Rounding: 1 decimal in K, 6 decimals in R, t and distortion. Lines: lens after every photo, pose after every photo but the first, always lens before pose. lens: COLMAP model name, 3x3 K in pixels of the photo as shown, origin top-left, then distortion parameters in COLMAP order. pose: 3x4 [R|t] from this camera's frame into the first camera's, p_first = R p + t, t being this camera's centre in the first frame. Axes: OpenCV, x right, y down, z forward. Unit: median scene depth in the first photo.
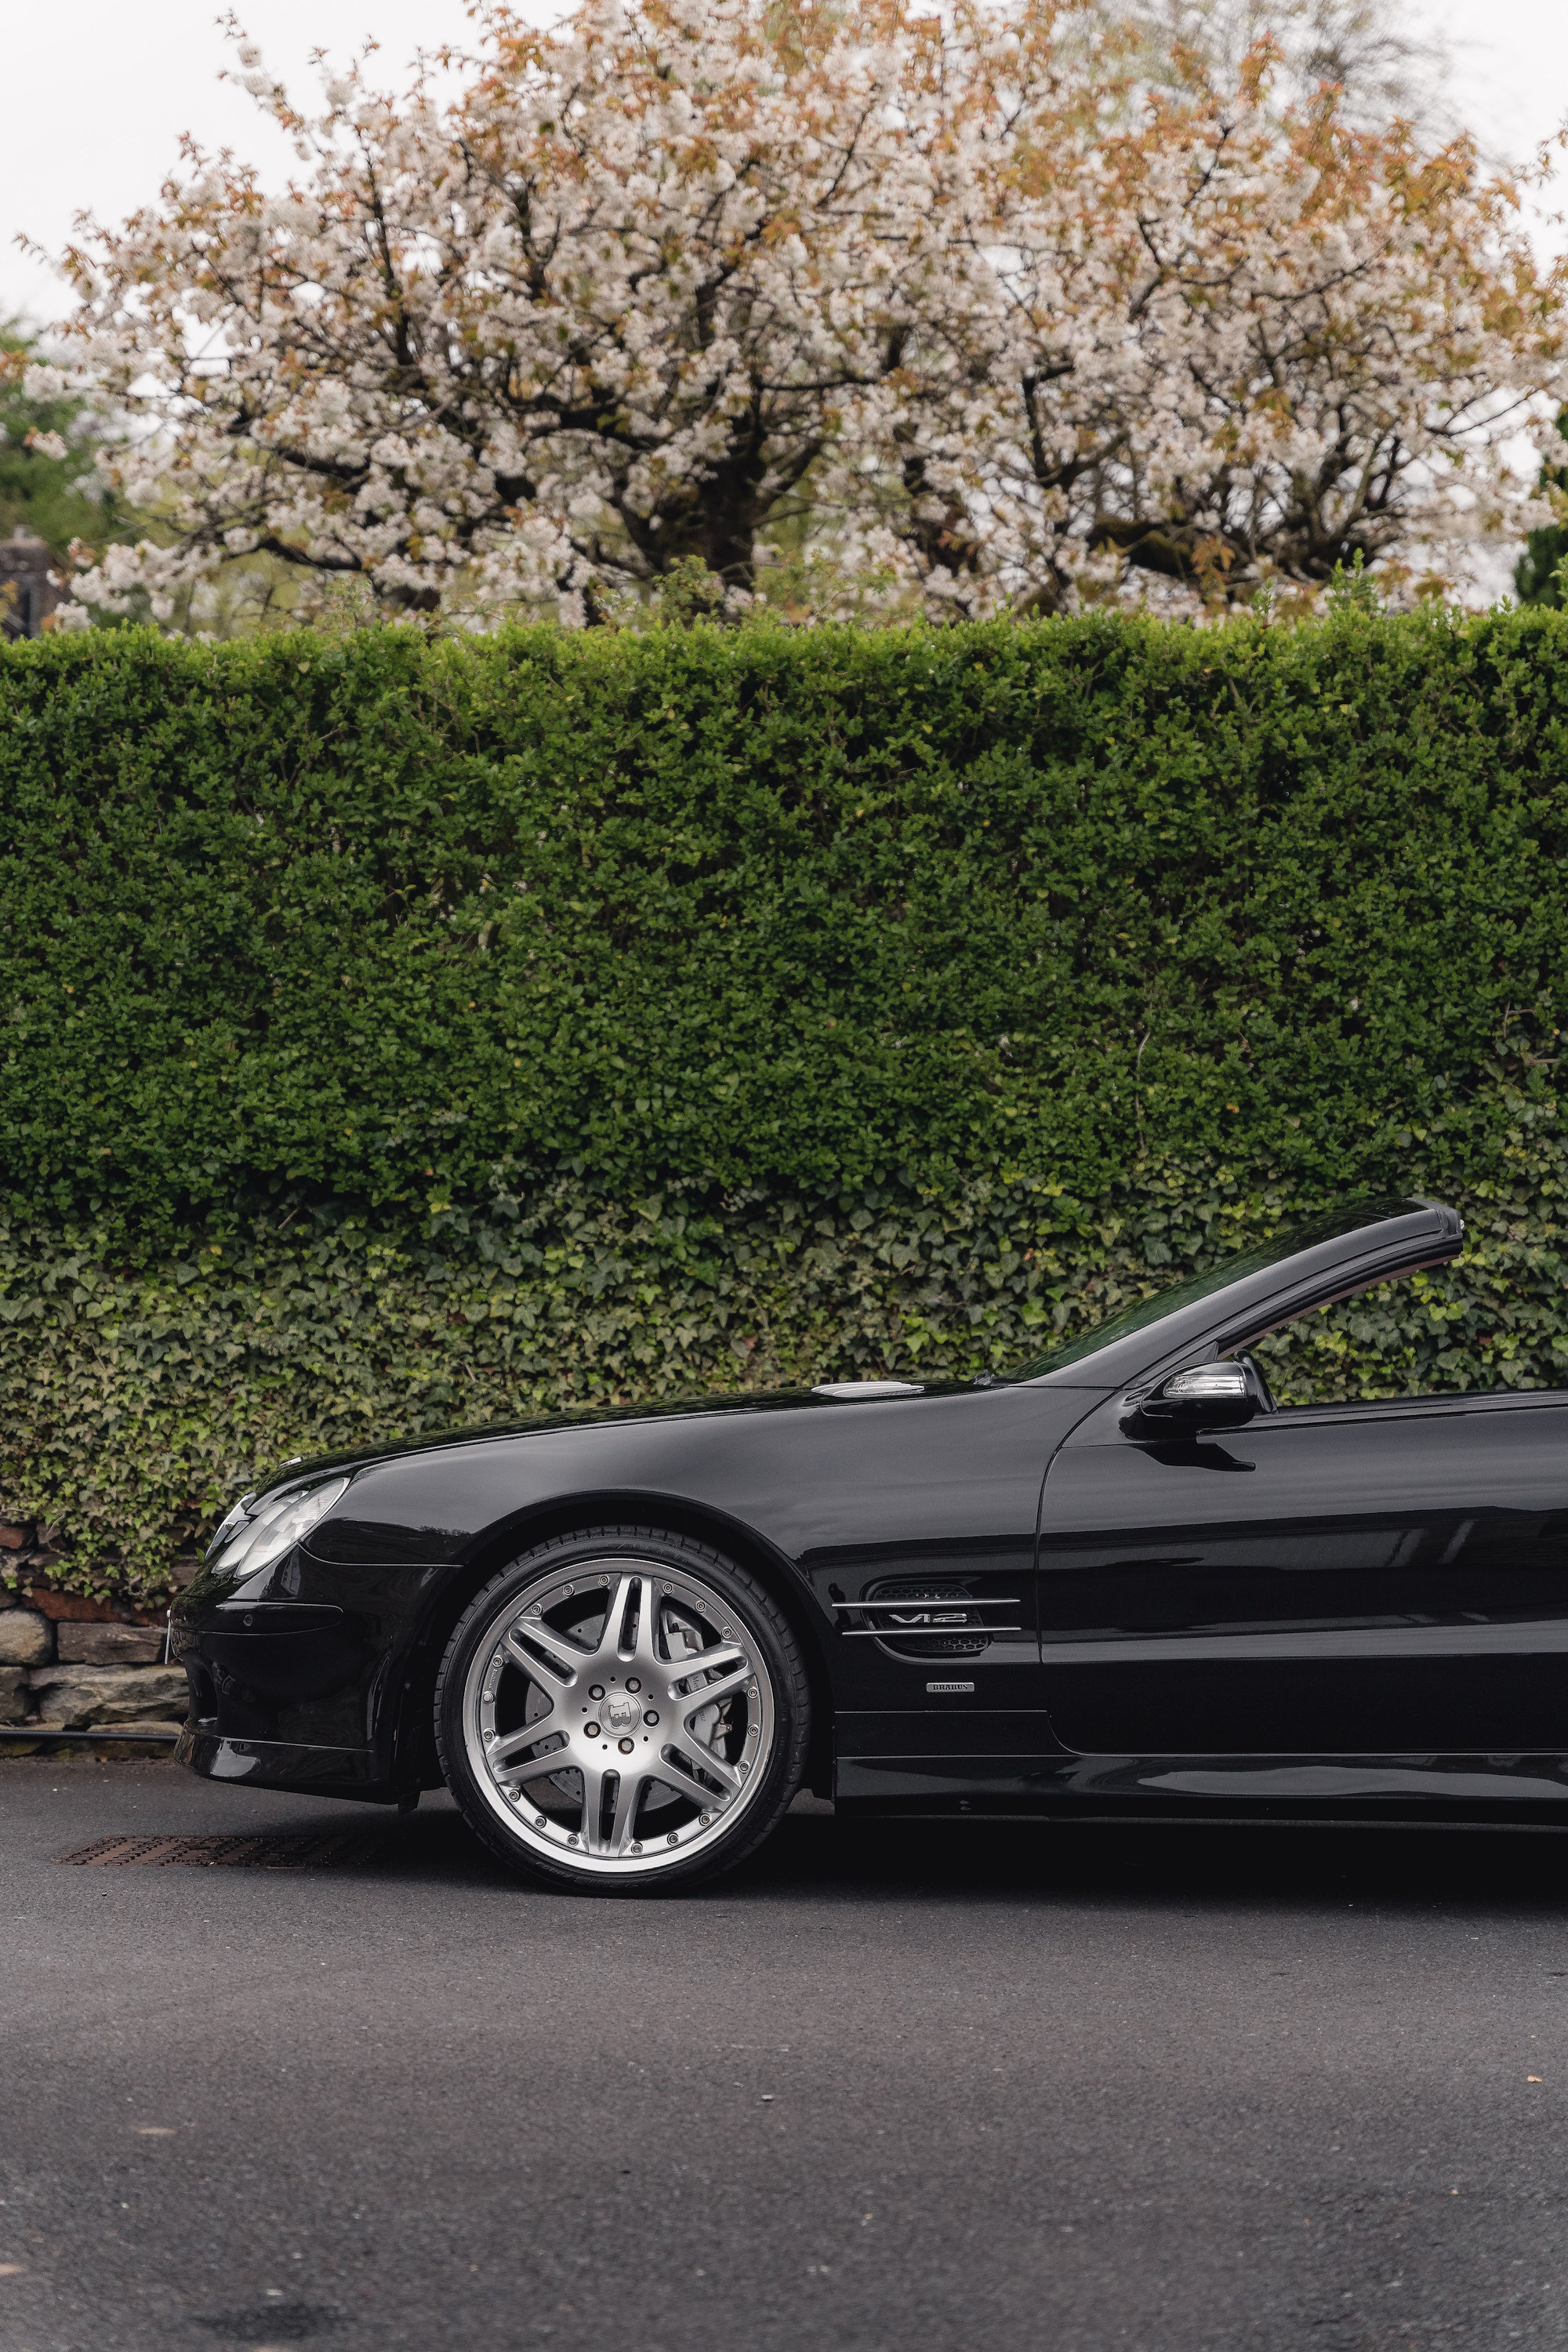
lens RADIAL K [[4490.0, 0, 796.1], [0, 4490.0, 1197.3], [0, 0, 1]] dist [0.049811, 0.000000]
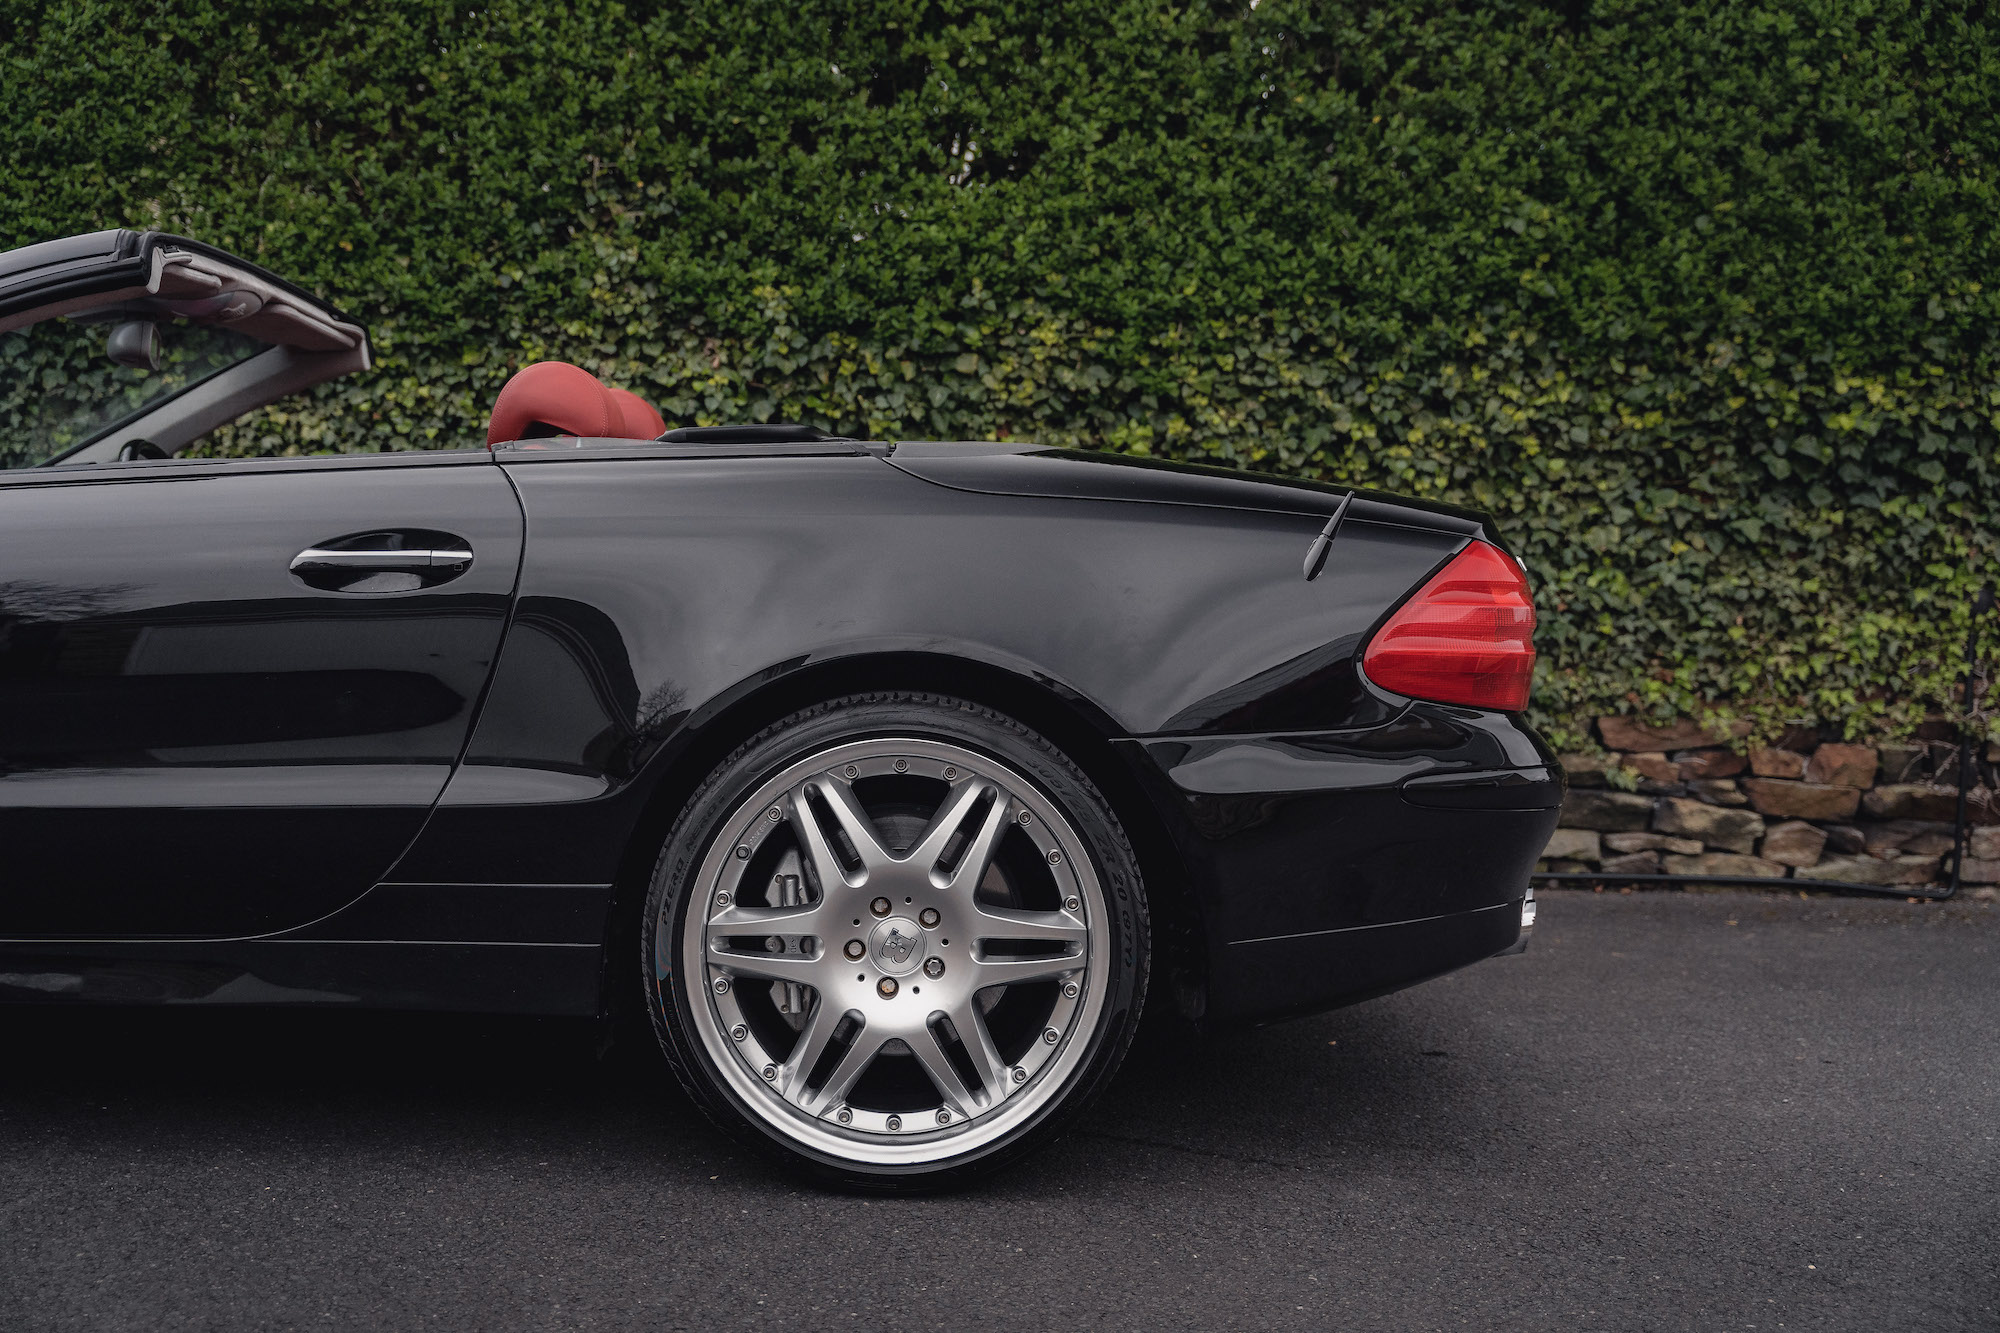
lens RADIAL K [[1946.5, 0, 992.1], [0, 1946.5, 665.1], [0, 0, 1]] dist [0.007003, 0.000000]
pose [[0.993767, 0.015191, 0.110437, 0.201320], [-0.025329, 0.995530, 0.090982, 0.034216], [-0.108561, -0.093212, 0.989710, 0.503036]]
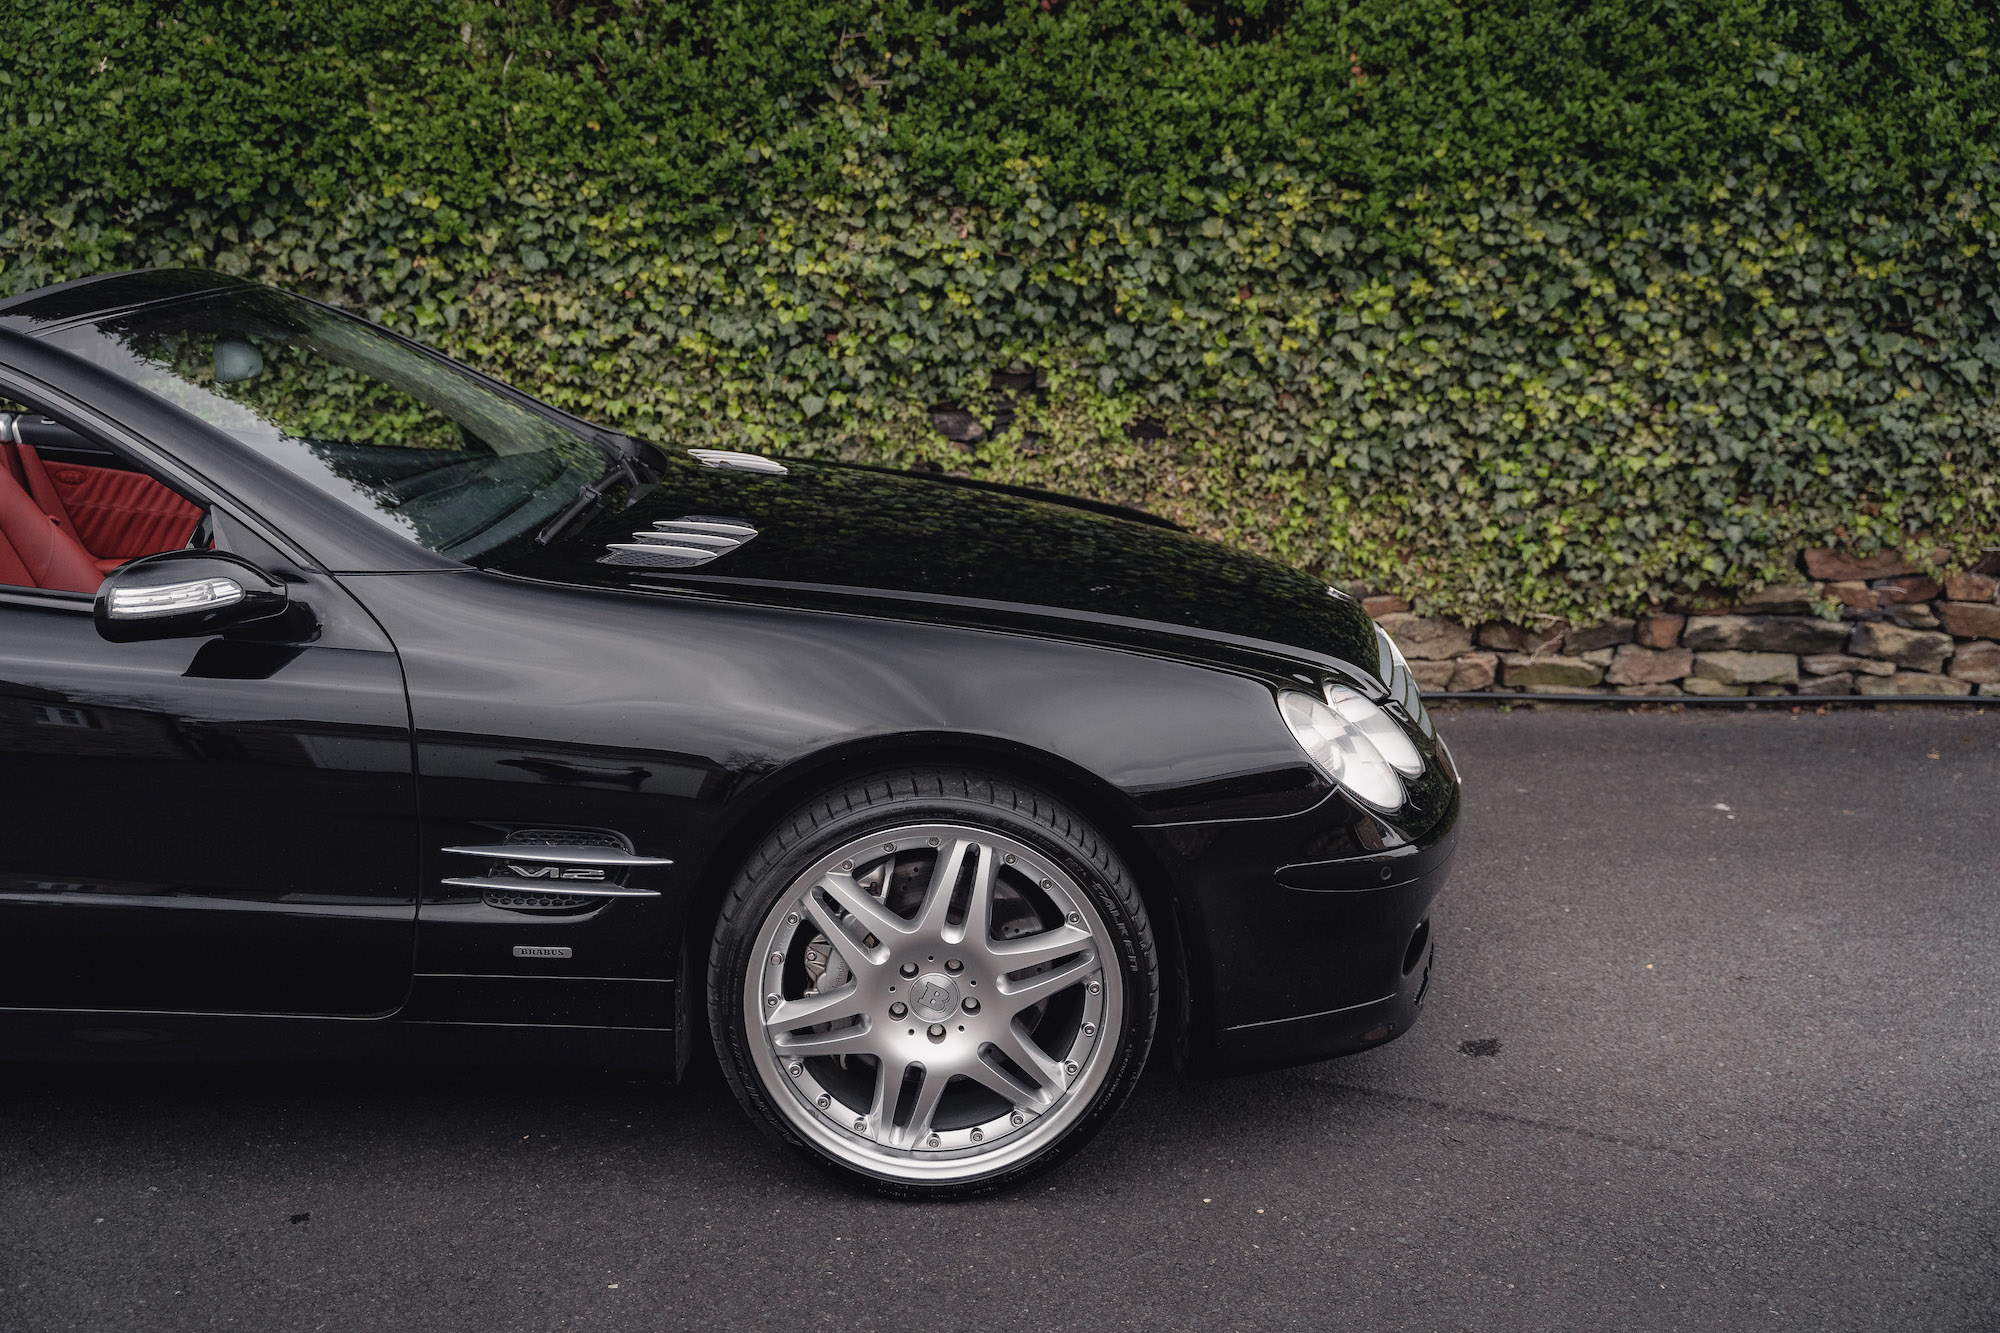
lens RADIAL K [[1946.5, 0, 986.7], [0, 1946.5, 651.8], [0, 0, 1]] dist [0.007003, 0.000000]
pose [[0.992086, -0.032165, 0.121369, 0.129541], [-0.005107, 0.955495, 0.294964, -0.037556], [-0.125455, -0.293250, 0.947769, 0.503618]]
